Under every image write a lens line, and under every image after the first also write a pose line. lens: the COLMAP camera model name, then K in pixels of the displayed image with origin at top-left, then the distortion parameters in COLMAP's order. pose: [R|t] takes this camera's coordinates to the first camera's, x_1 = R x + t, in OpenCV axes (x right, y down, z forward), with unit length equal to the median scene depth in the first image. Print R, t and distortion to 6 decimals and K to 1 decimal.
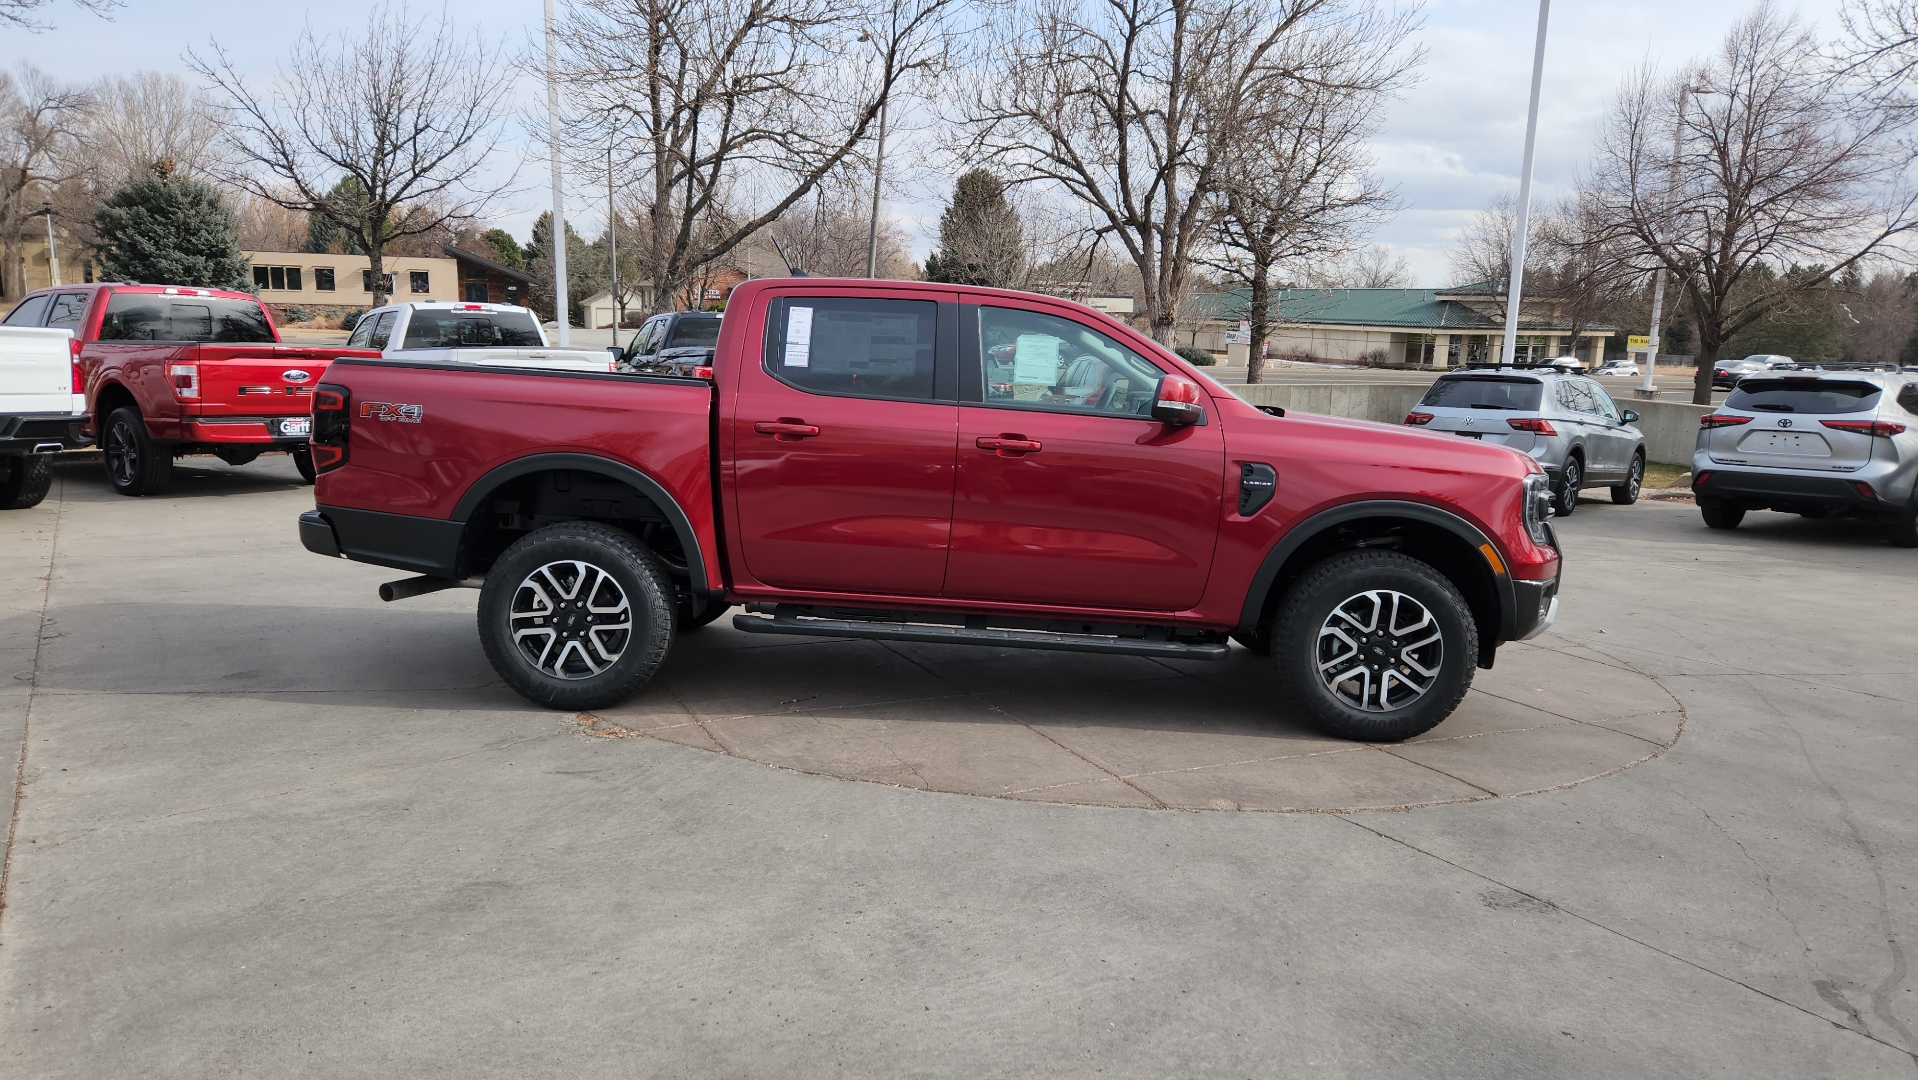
lens RADIAL K [[1285.9, 0, 935.1], [0, 1285.9, 522.9], [0, 0, 1]] dist [0.078196, -0.064771]
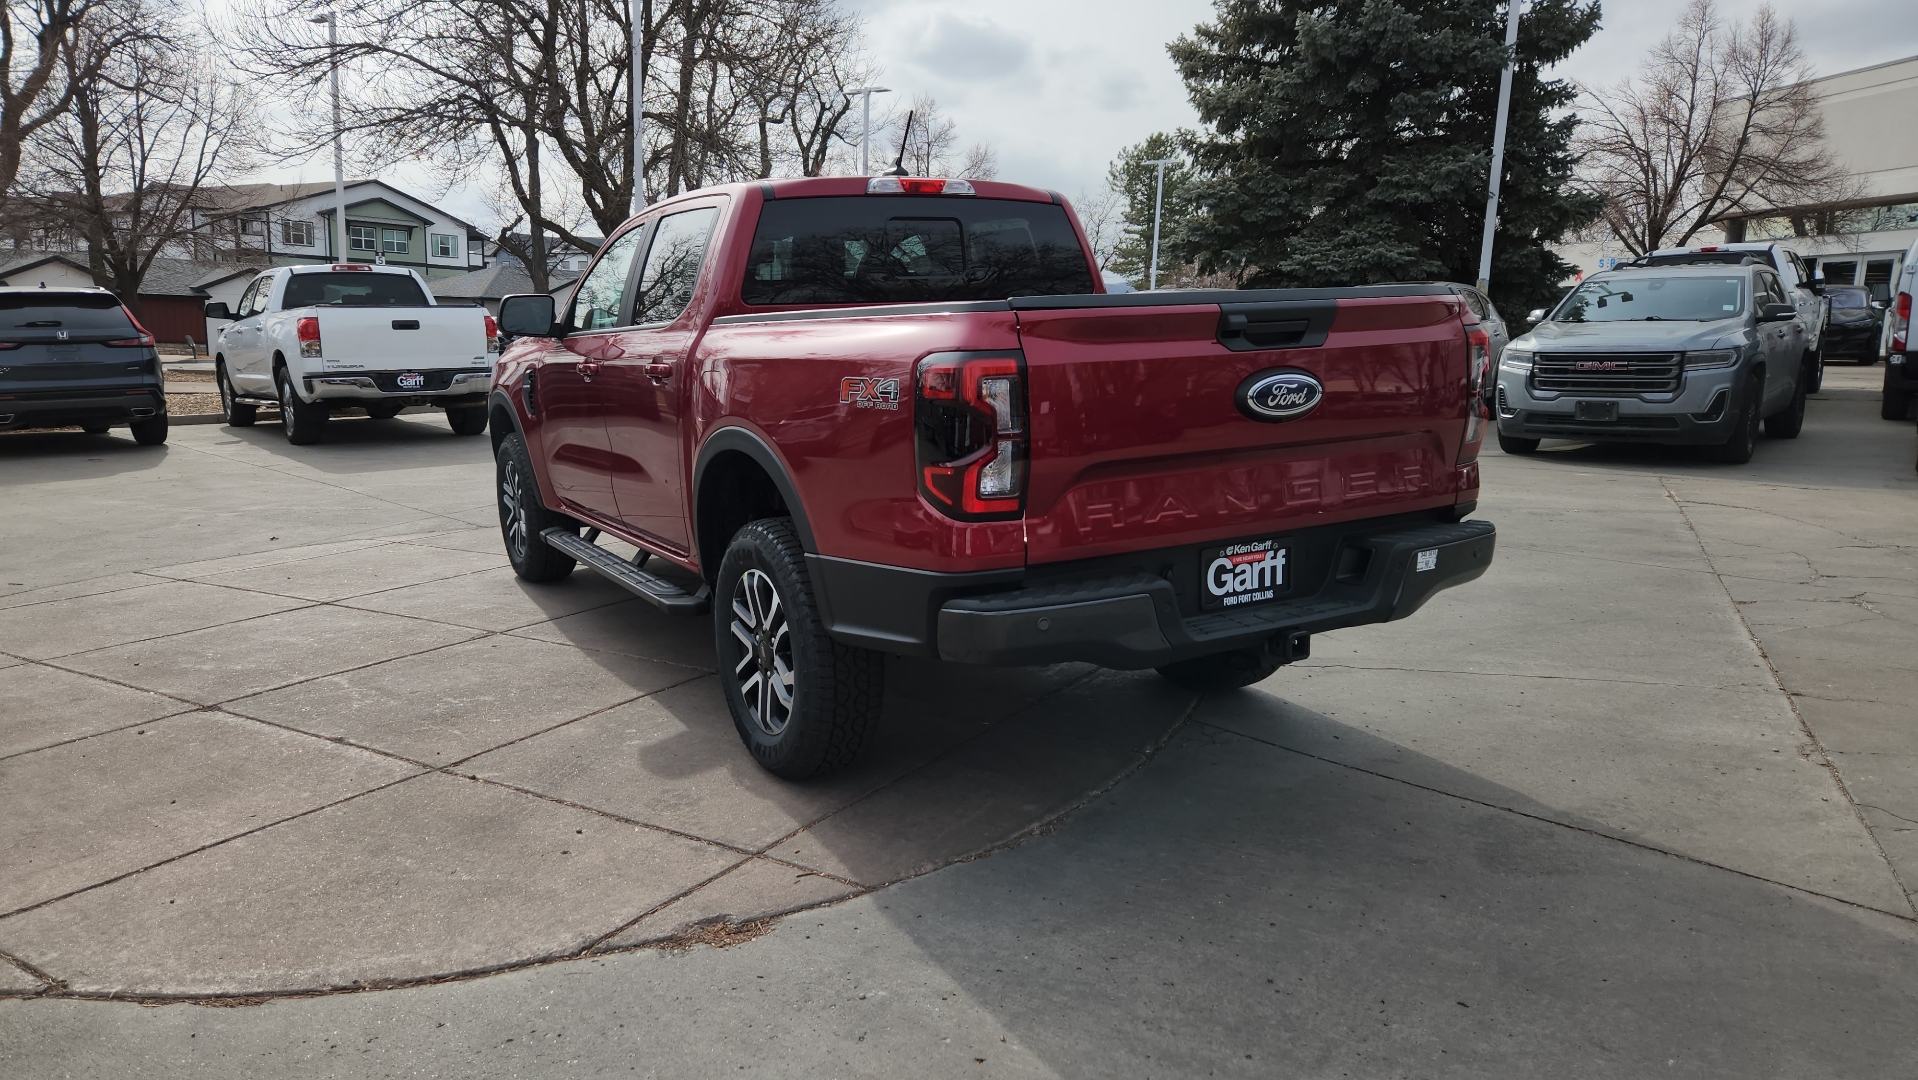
lens RADIAL K [[1274.8, 0, 919.7], [0, 1274.8, 555.8], [0, 0, 1]] dist [0.076077, -0.050939]
pose [[-0.531246, -0.189082, 0.825848, -0.390047], [0.097242, 0.954727, 0.281143, -0.090977], [-0.841619, 0.229663, -0.488808, 0.697434]]
